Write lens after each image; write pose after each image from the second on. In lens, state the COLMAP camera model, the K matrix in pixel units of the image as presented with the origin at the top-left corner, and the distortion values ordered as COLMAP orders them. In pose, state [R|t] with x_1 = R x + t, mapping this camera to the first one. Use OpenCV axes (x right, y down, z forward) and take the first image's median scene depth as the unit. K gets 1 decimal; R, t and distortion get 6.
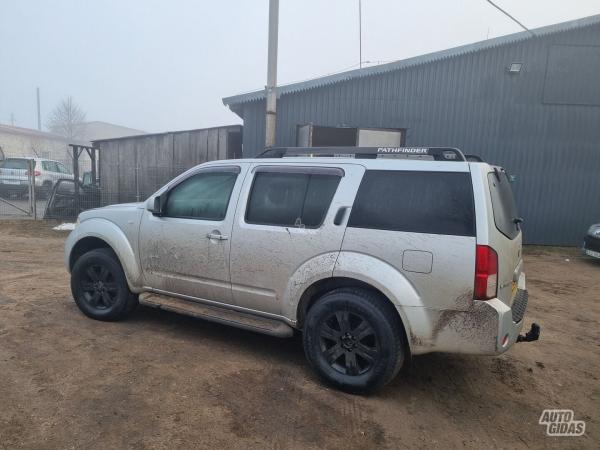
lens RADIAL K [[449.4, 0, 297.4], [0, 449.4, 223.5], [0, 0, 1]] dist [0.048127, -0.018300]
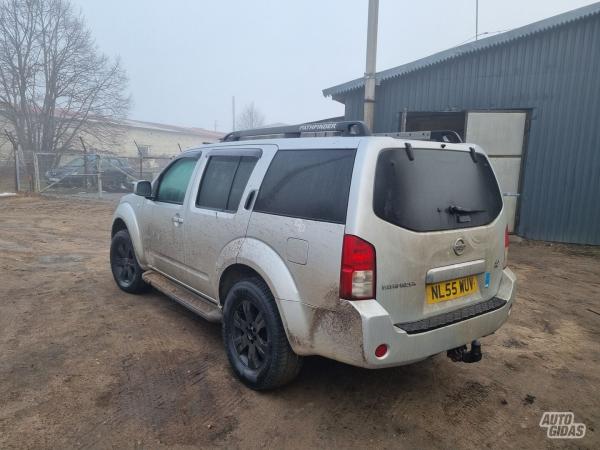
lens RADIAL K [[449.4, 0, 299.3], [0, 449.4, 230.5], [0, 0, 1]] dist [0.048127, -0.018300]
pose [[0.922636, 0.040987, -0.383488, 0.535218], [-0.032096, 0.999048, 0.029560, 0.015671], [0.384334, -0.014964, 0.923073, 0.163593]]
